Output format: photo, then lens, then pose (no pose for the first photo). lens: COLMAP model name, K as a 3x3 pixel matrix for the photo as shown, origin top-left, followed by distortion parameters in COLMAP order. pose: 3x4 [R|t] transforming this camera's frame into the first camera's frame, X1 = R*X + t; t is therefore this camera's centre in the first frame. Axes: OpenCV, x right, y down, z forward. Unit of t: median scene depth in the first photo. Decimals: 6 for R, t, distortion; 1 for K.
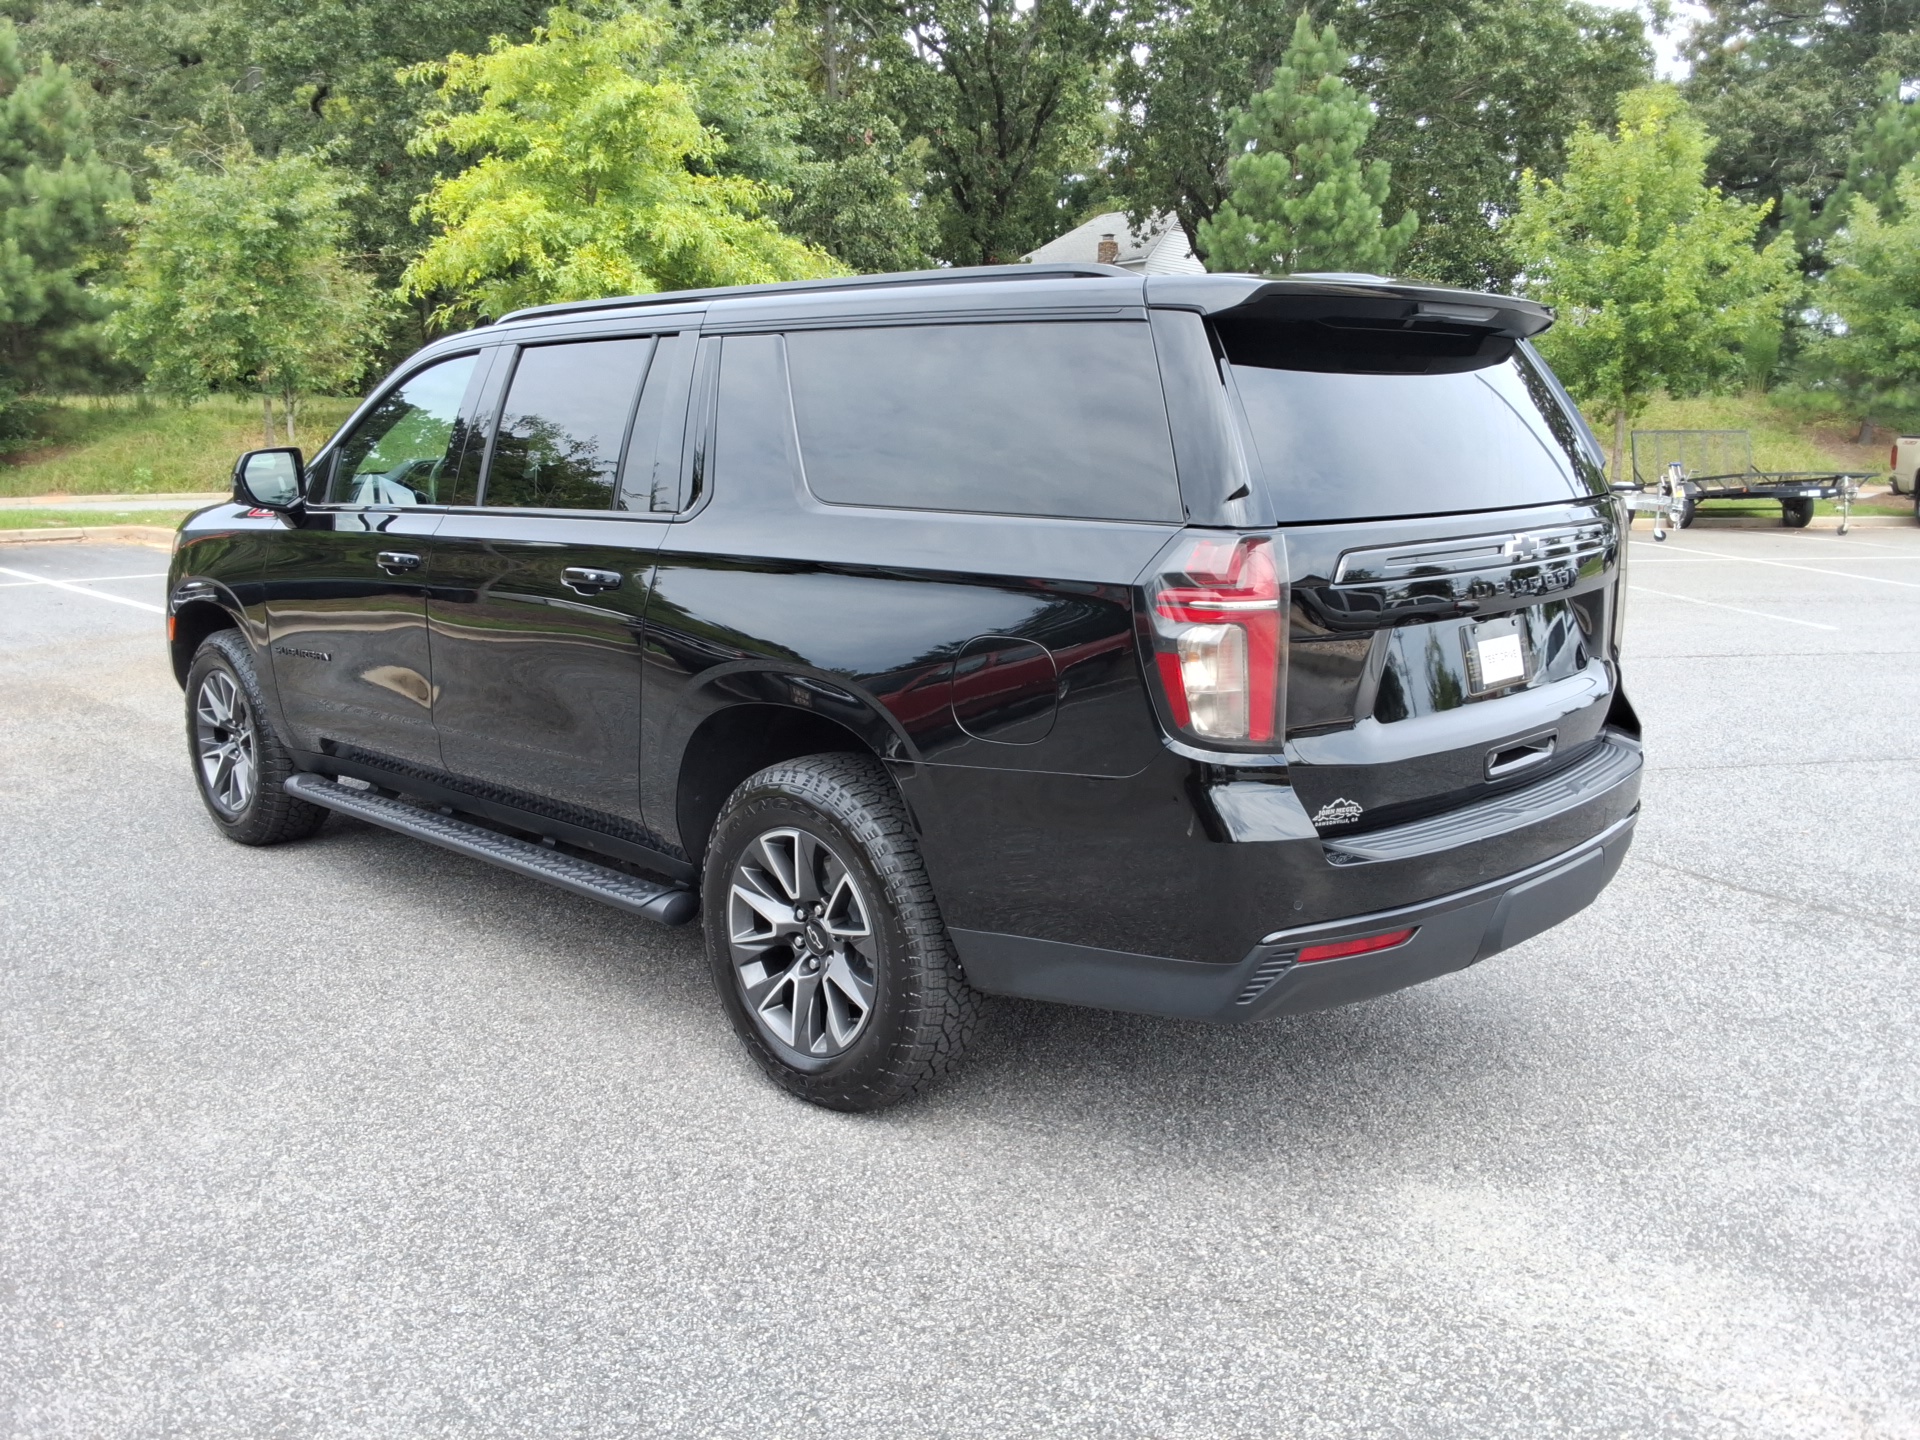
lens RADIAL K [[1548.0, 0, 978.1], [0, 1548.0, 687.0], [0, 0, 1]] dist [0.096523, -0.156497]
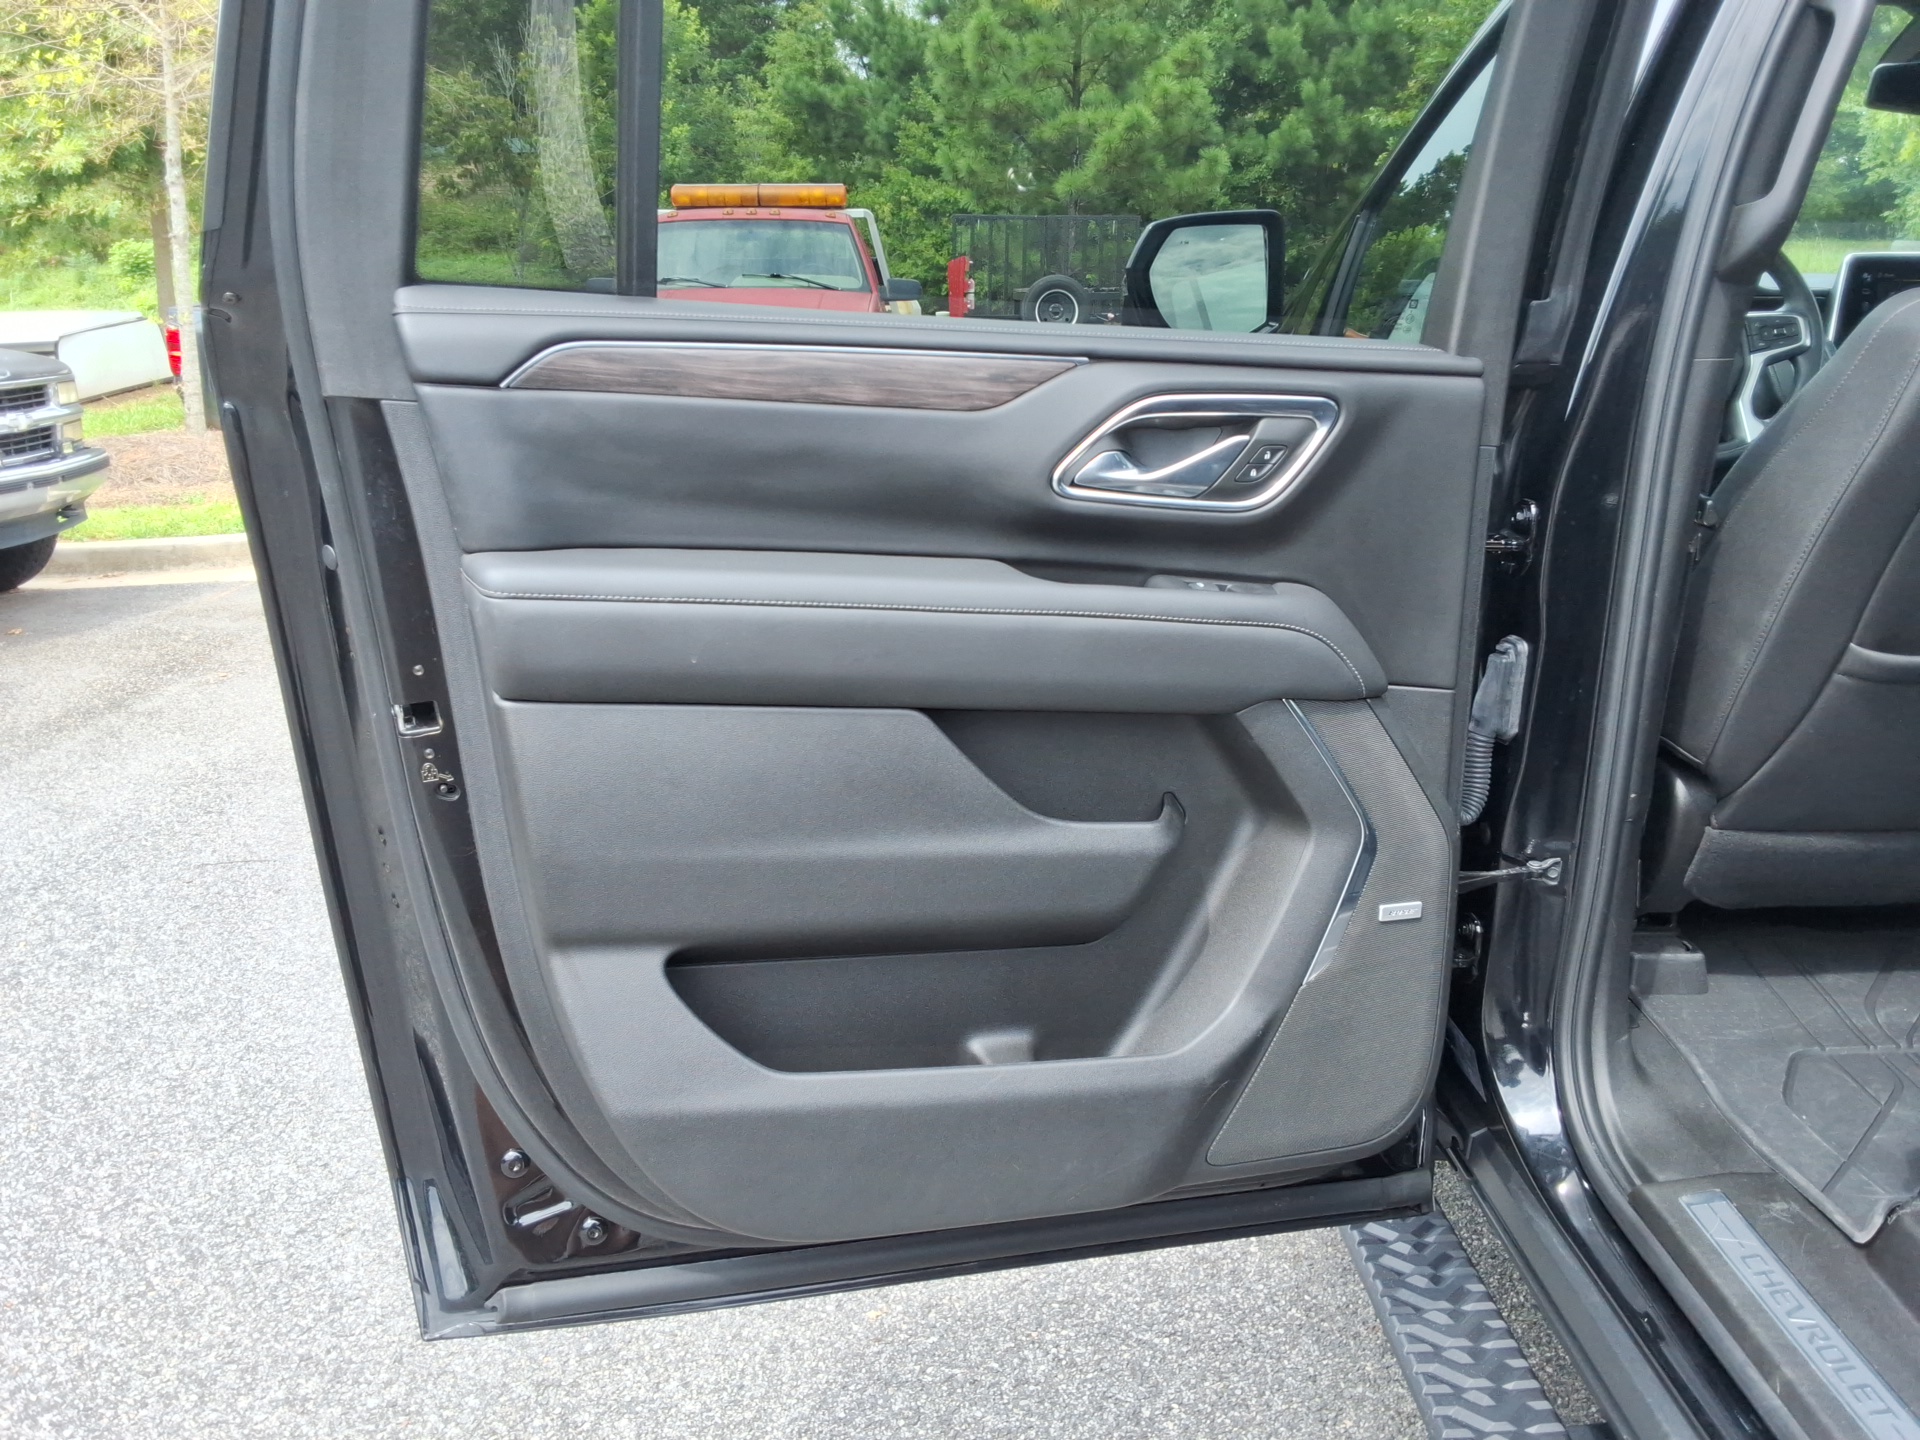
lens RADIAL K [[1548.0, 0, 974.3], [0, 1548.0, 706.9], [0, 0, 1]] dist [0.096523, -0.156497]
pose [[0.716339, 0.185844, -0.672548, -0.040638], [-0.117126, 0.982227, 0.146666, -0.016671], [0.687852, -0.026290, 0.725375, 0.148864]]
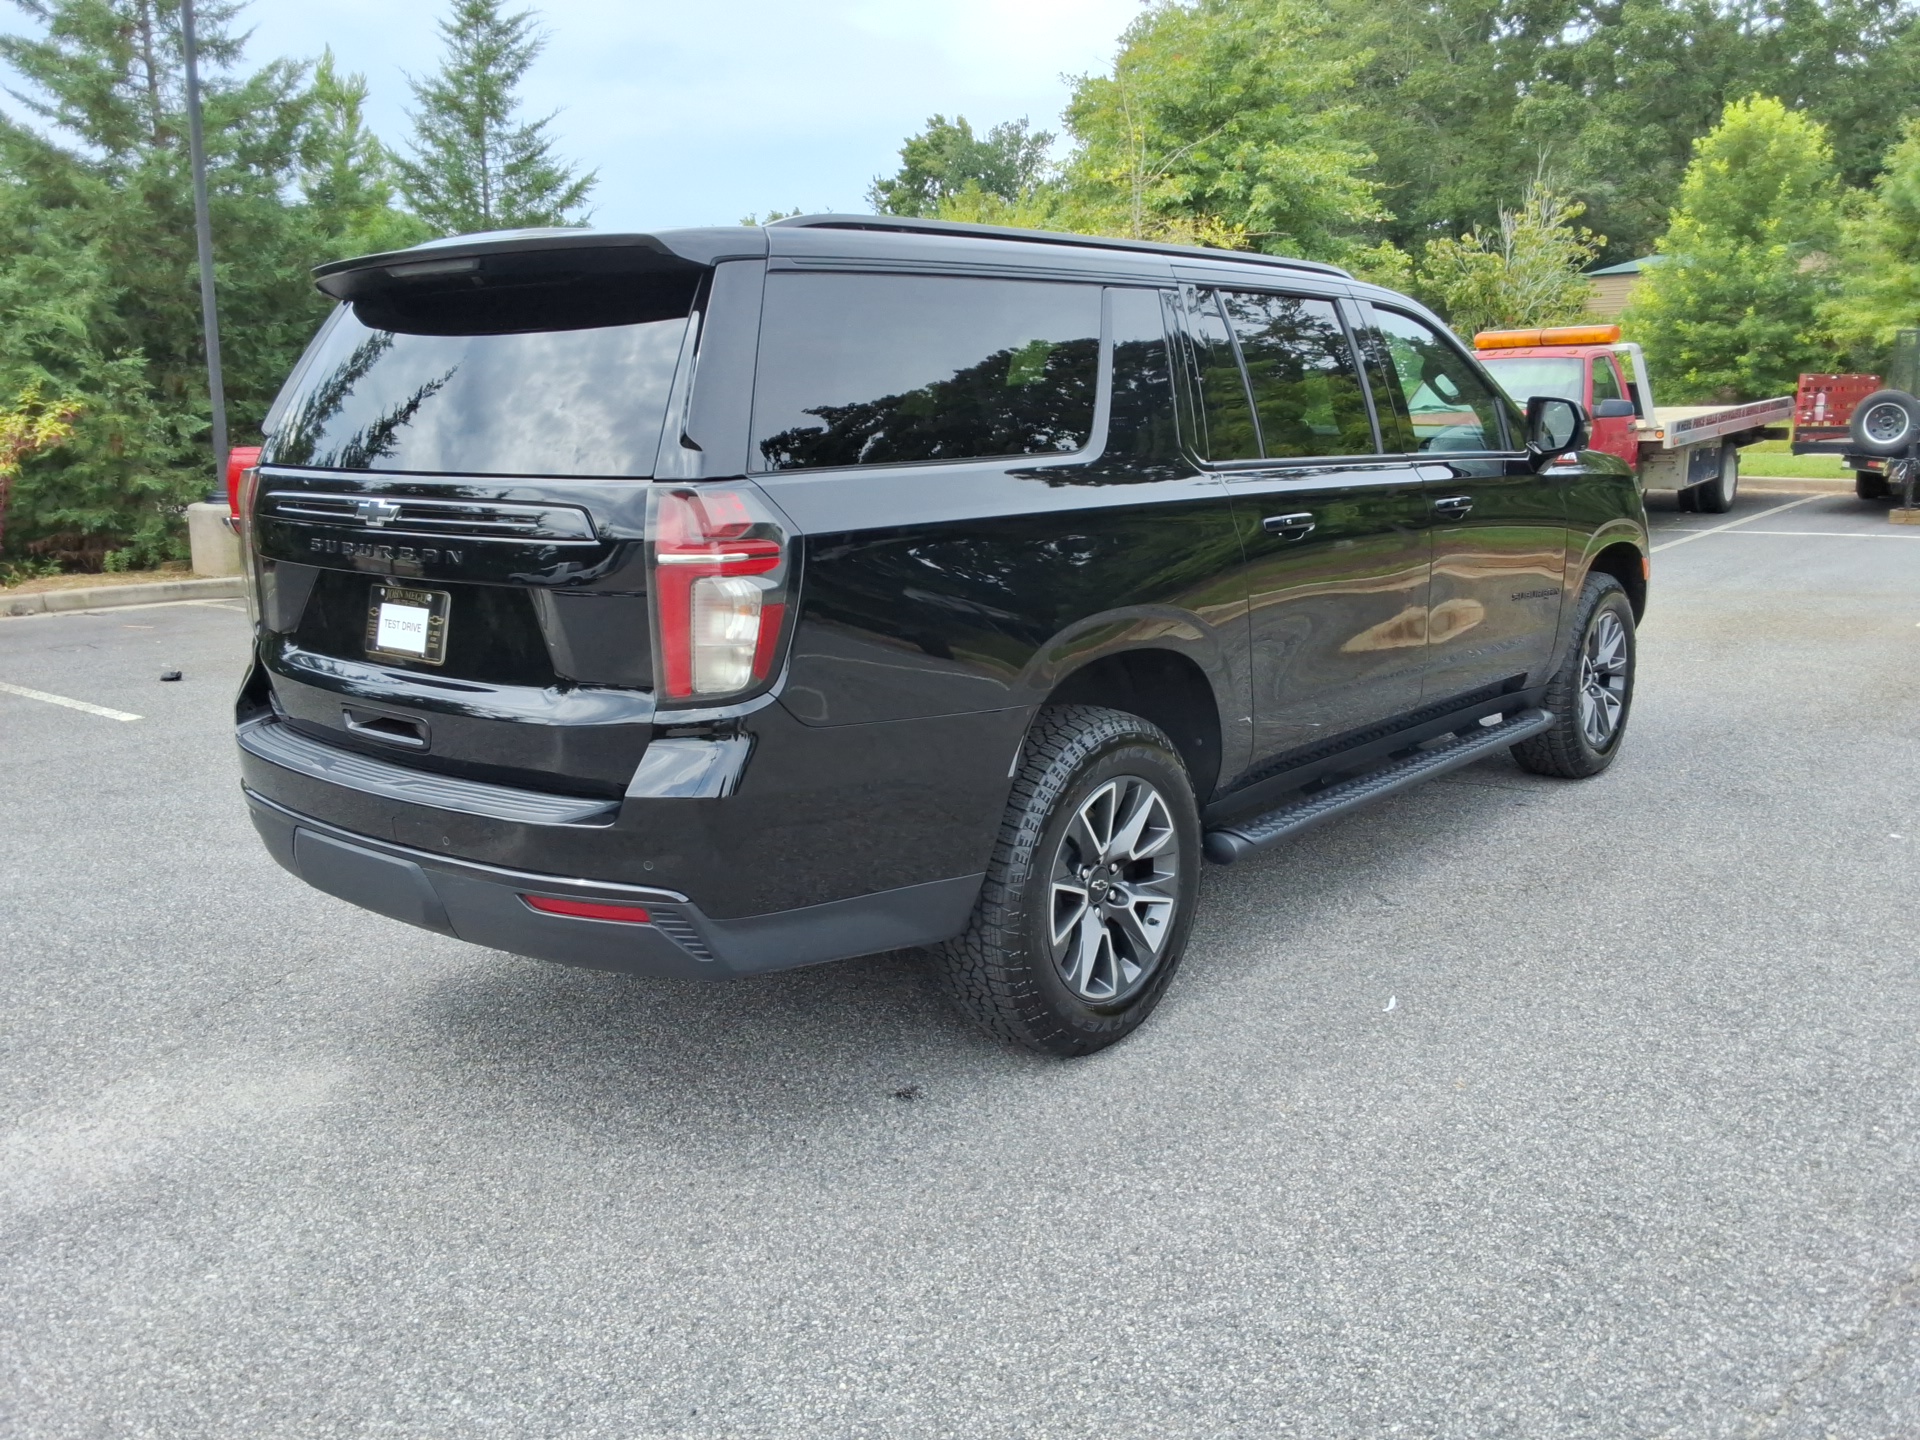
lens RADIAL K [[1548.0, 0, 972.5], [0, 1548.0, 694.1], [0, 0, 1]] dist [0.096523, -0.156497]
pose [[0.075127, 0.187110, -0.979462, 0.207384], [-0.152311, 0.972865, 0.174168, -0.031575], [0.985473, 0.136098, 0.101588, 0.197120]]
